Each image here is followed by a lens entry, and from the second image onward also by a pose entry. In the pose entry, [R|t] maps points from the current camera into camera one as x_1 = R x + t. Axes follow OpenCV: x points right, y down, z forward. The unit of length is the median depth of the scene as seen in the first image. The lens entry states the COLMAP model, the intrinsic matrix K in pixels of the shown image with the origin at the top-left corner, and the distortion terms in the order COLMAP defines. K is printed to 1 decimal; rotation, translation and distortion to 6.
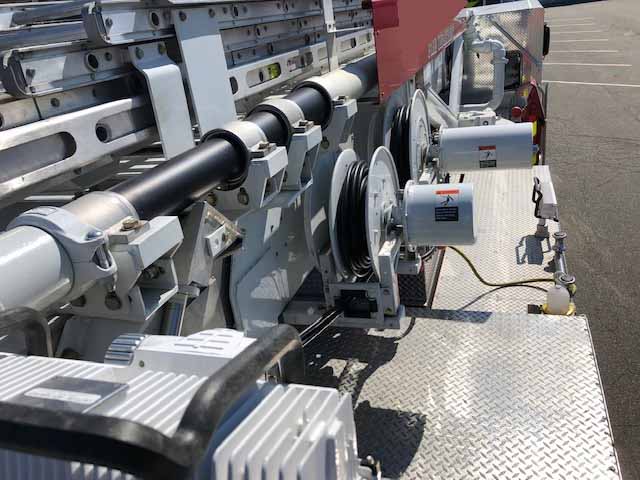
lens RADIAL K [[522.3, 0, 320.0], [0, 522.3, 240.0], [0, 0, 1]] dist [0.029856, -0.011088]
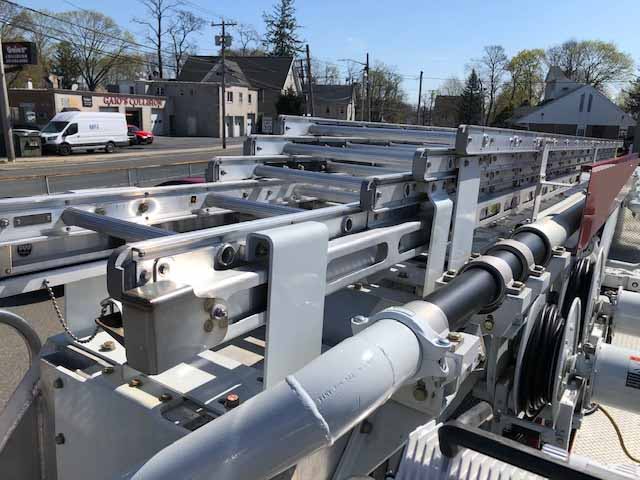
lens RADIAL K [[522.3, 0, 320.0], [0, 522.3, 240.0], [0, 0, 1]] dist [0.029856, -0.011088]
pose [[0.950380, 0.241387, -0.196243, -0.271455], [-0.272657, 0.950054, -0.151839, 0.016431], [0.149789, 0.197811, 0.968728, -0.167118]]
